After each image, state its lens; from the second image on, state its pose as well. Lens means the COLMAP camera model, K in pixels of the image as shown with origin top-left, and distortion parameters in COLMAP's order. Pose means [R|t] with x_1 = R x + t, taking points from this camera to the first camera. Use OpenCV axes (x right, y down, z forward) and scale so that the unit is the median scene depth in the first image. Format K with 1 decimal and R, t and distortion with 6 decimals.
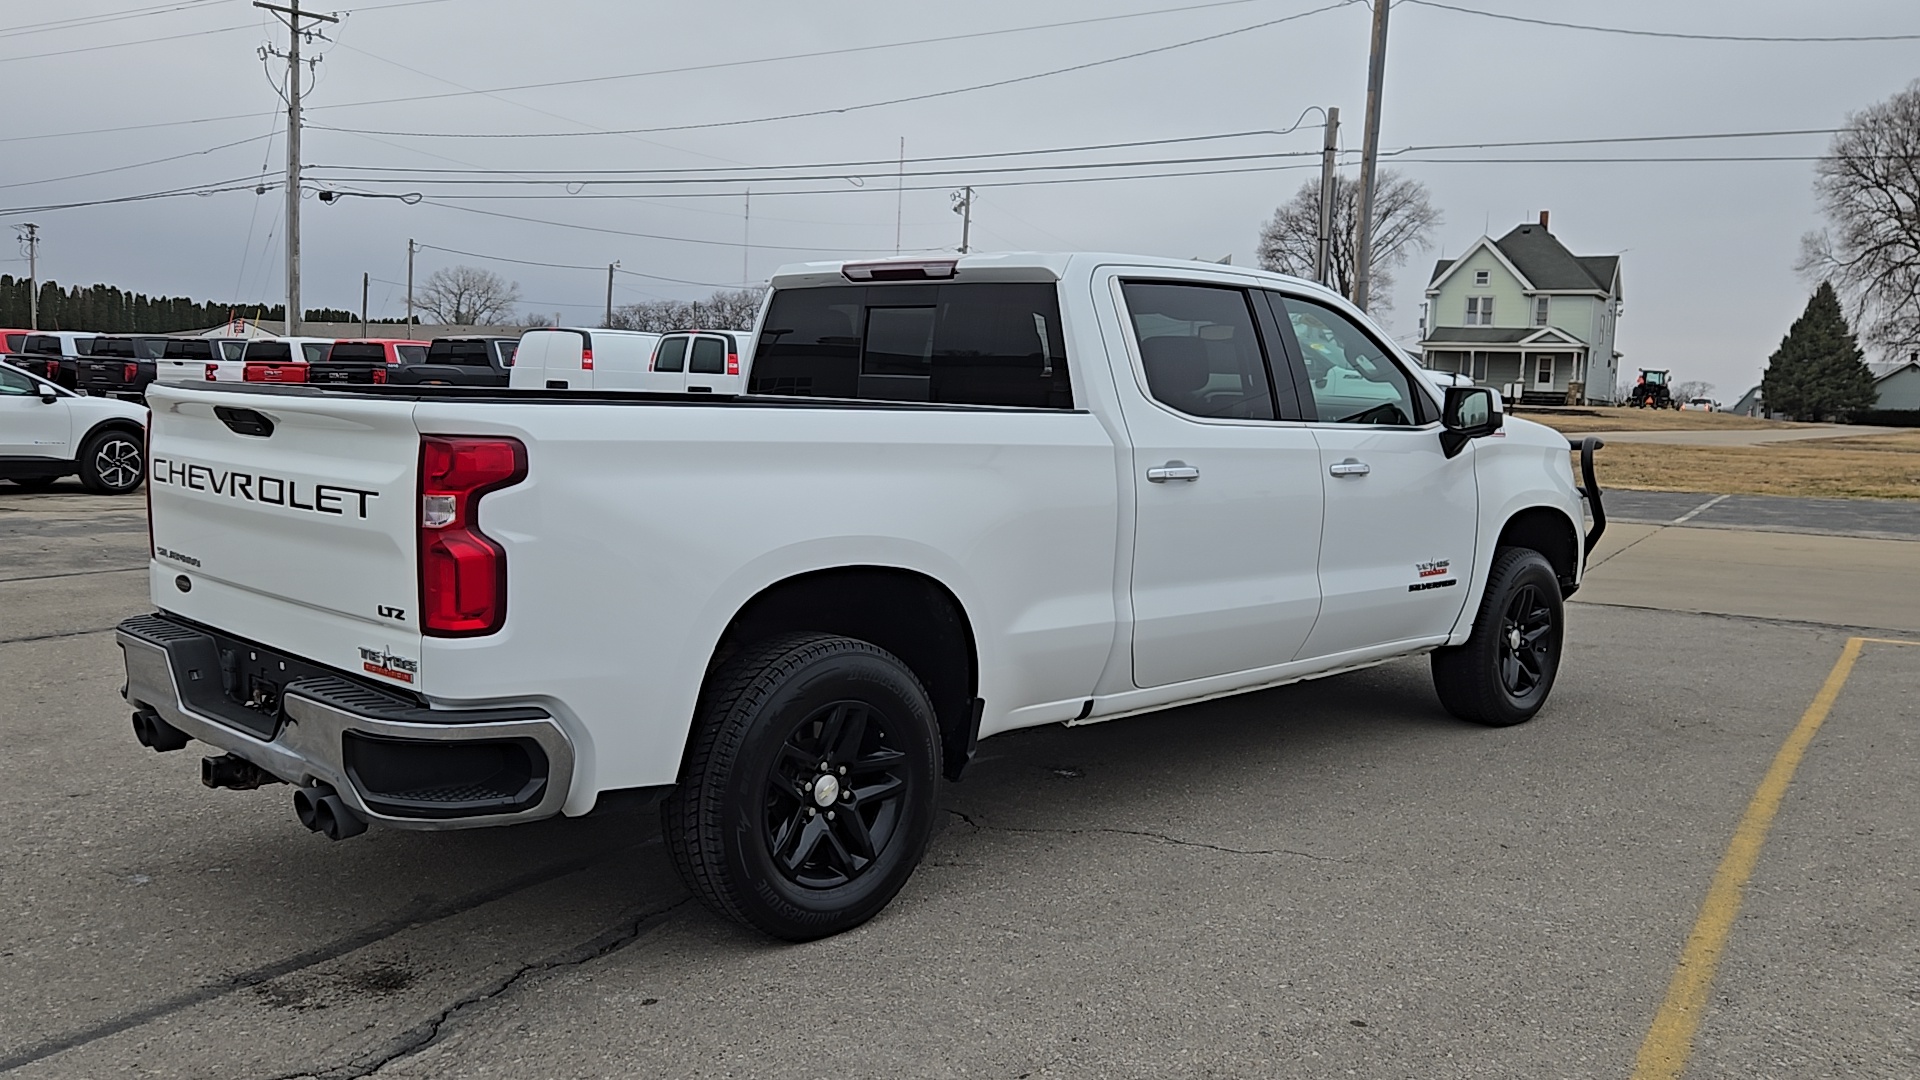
lens RADIAL K [[1603.7, 0, 984.3], [0, 1603.7, 536.8], [0, 0, 1]] dist [0.010513, 0.001282]
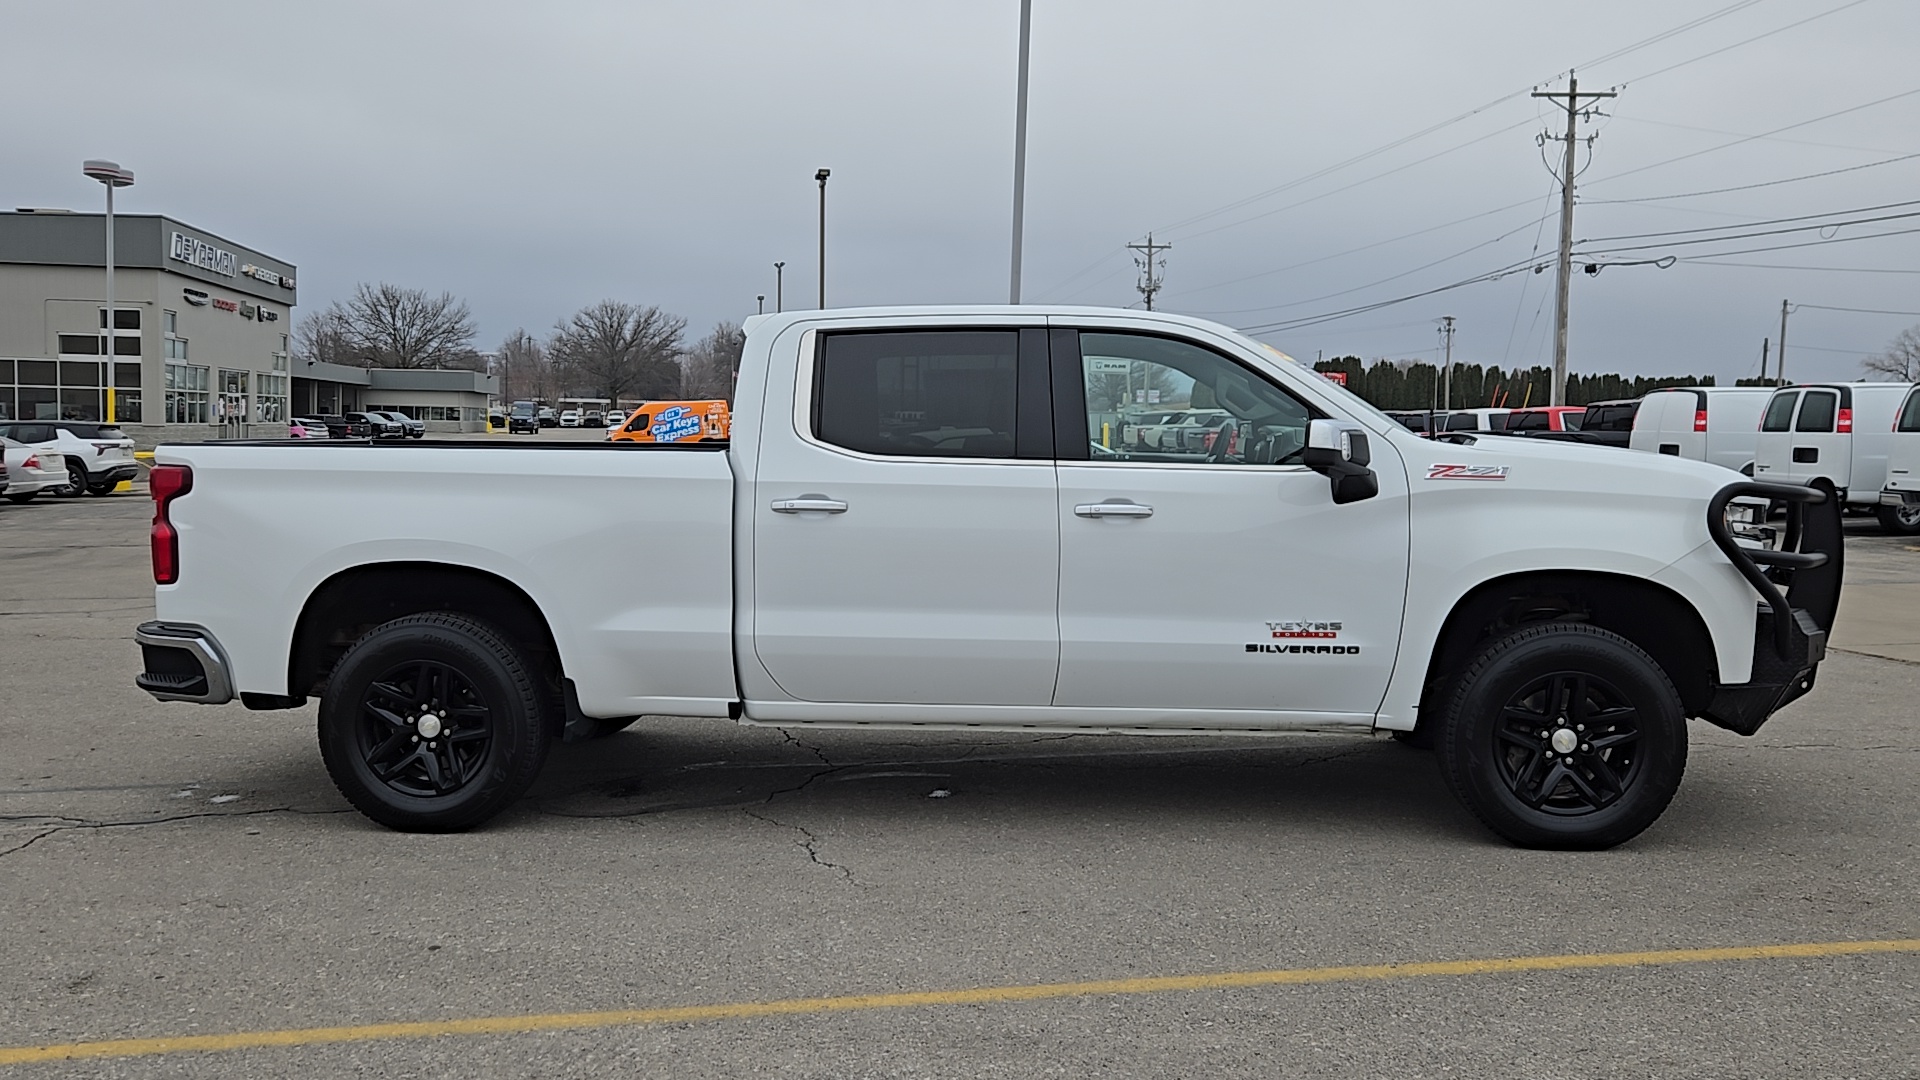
lens RADIAL K [[1625.0, 0, 954.8], [0, 1625.0, 534.3], [0, 0, 1]] dist [0.009028, -0.010167]
pose [[0.639245, 0.022032, -0.768688, 1.093766], [-0.058617, 0.998077, -0.020139, -0.003562], [0.766766, 0.057932, 0.639307, 0.386687]]
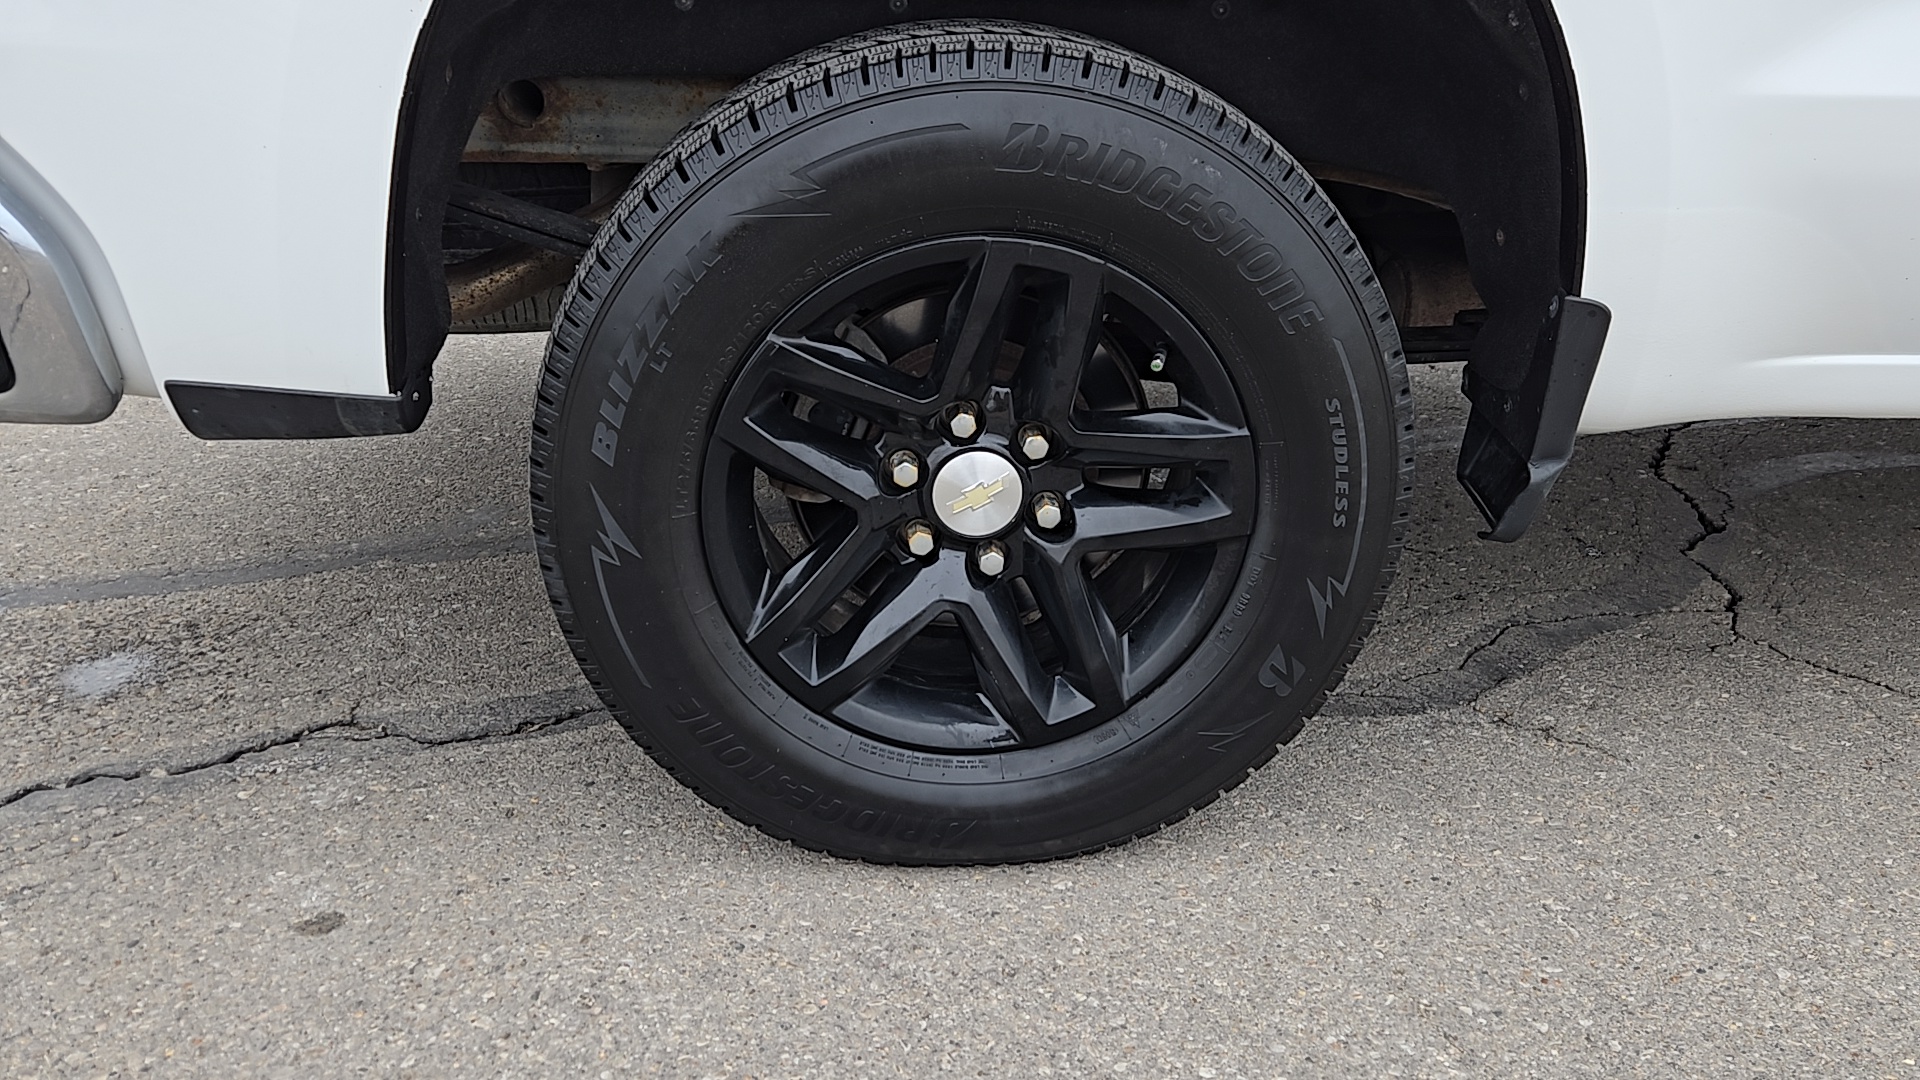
lens RADIAL K [[1641.4, 0, 954.1], [0, 1641.4, 532.1], [0, 0, 1]] dist [0.002415, -0.019643]
pose [[0.745388, 0.236118, -0.623414, 0.108092], [-0.056630, 0.954219, 0.293700, 0.052896], [0.664221, -0.183616, 0.724634, 0.638527]]
